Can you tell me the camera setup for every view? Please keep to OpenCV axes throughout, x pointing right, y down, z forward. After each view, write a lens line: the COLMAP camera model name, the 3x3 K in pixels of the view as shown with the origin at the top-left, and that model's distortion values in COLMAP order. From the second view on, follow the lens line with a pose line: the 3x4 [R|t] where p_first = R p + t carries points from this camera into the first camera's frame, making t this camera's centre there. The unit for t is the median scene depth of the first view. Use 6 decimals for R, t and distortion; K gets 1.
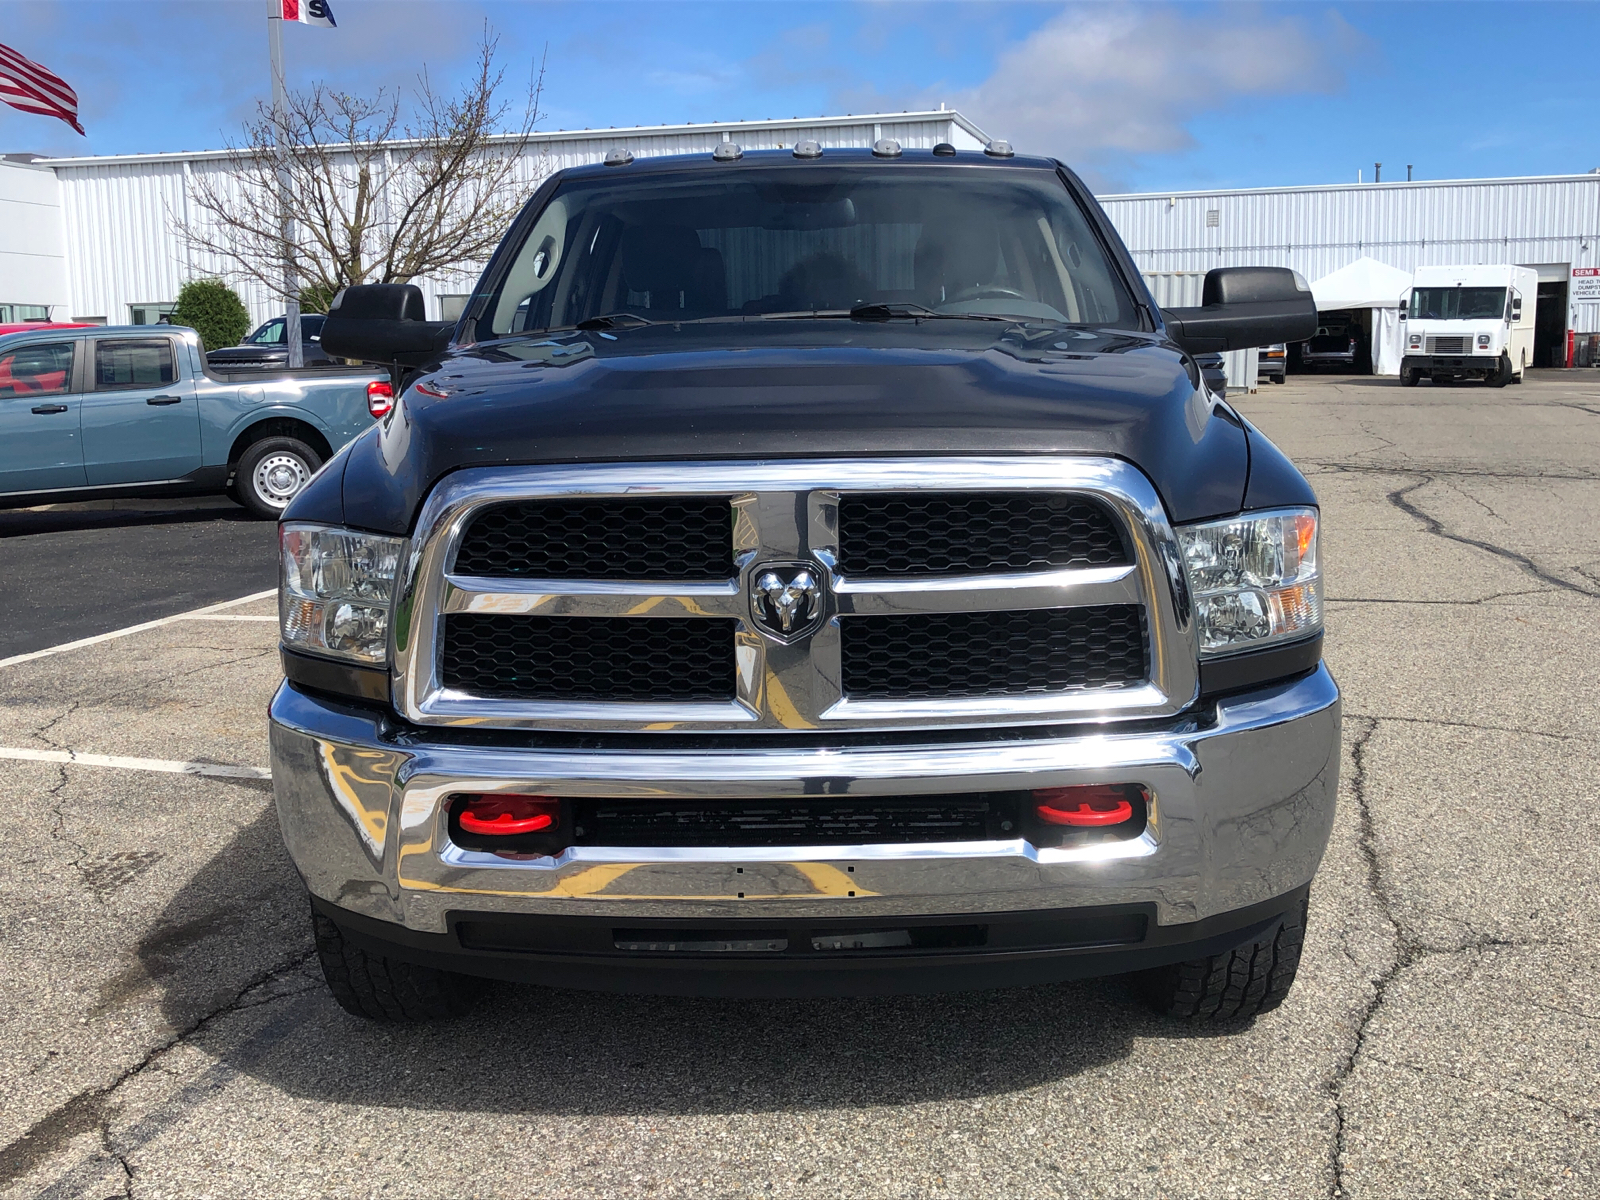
lens RADIAL K [[1650.8, 0, 799.8], [0, 1650.8, 589.1], [0, 0, 1]] dist [0.016233, 0.000000]
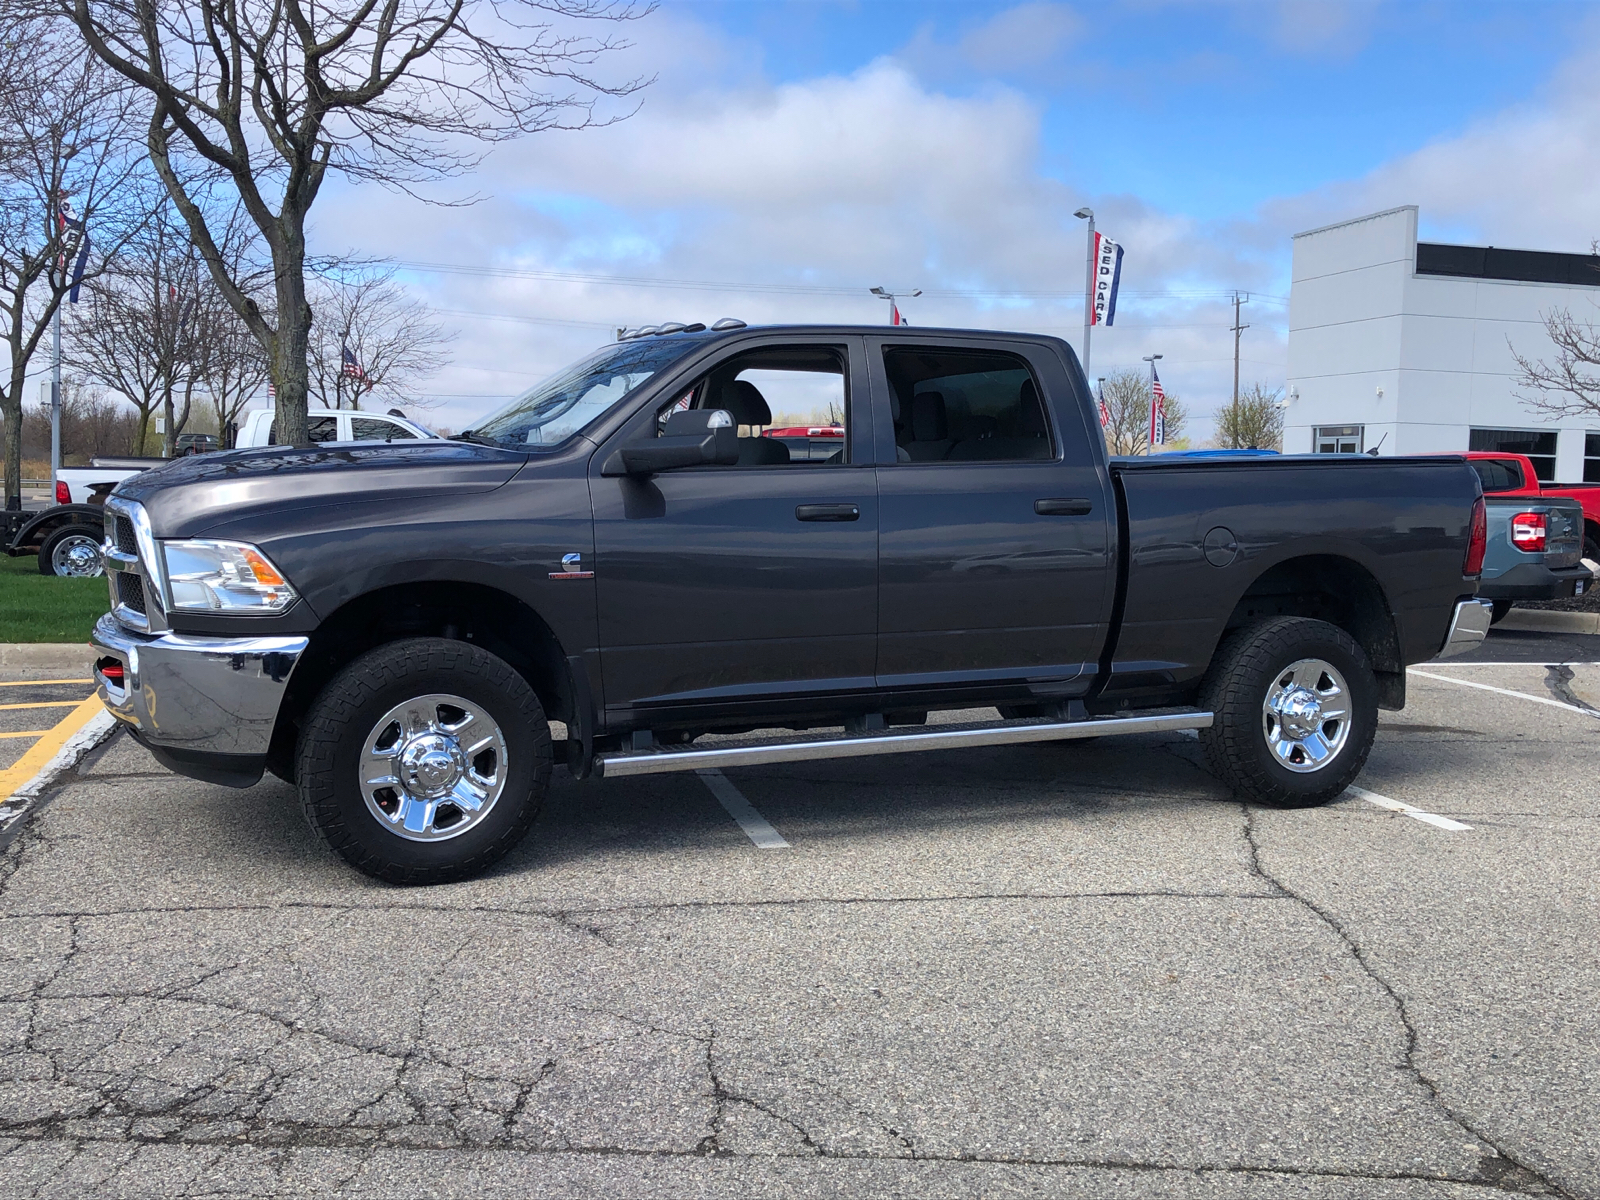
lens RADIAL K [[1650.8, 0, 796.4], [0, 1650.8, 602.9], [0, 0, 1]] dist [0.016233, 0.000000]
pose [[0.455929, 0.099351, -0.884454, 1.754627], [-0.160350, 0.986658, 0.028173, -0.107279], [0.875452, 0.128977, 0.465777, 0.562681]]
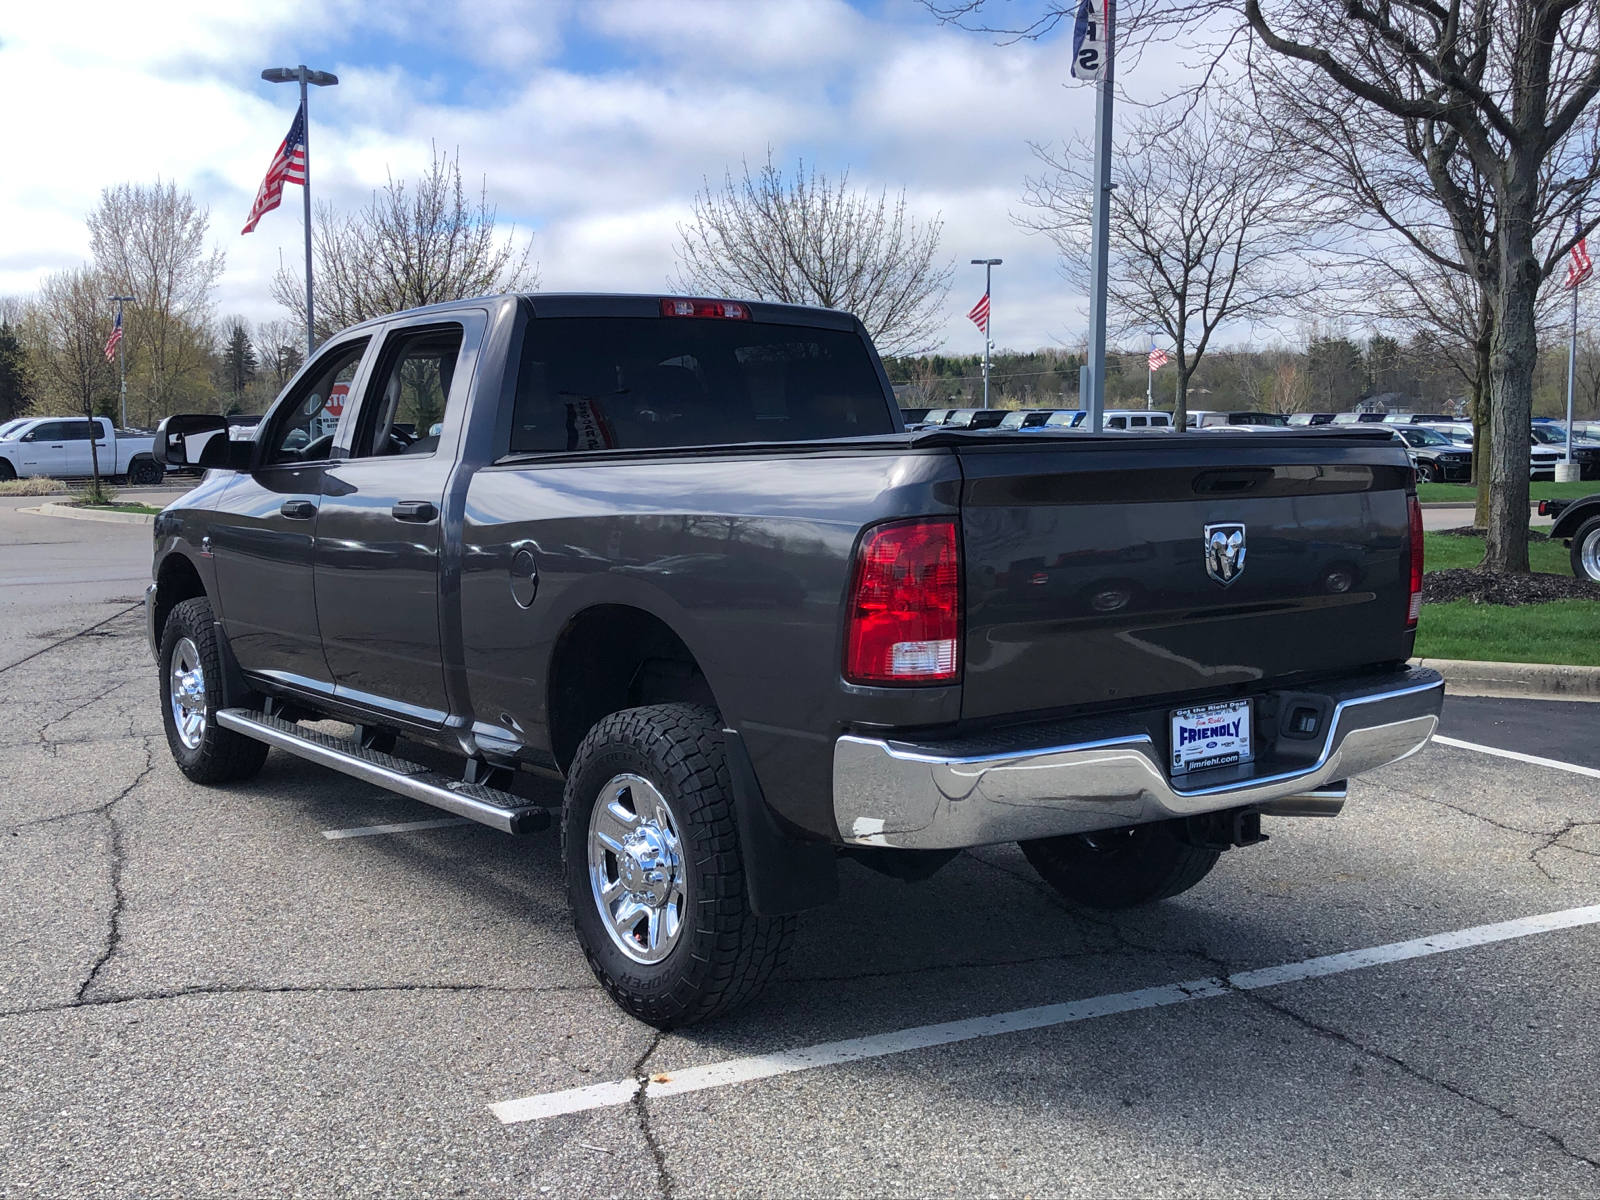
lens RADIAL K [[1650.8, 0, 790.8], [0, 1650.8, 594.3], [0, 0, 1]] dist [0.016233, 0.000000]
pose [[-0.785420, 0.084403, -0.613182, 0.925204], [-0.069748, 0.972281, 0.223172, -0.481512], [0.615021, 0.218052, -0.757761, 2.957114]]
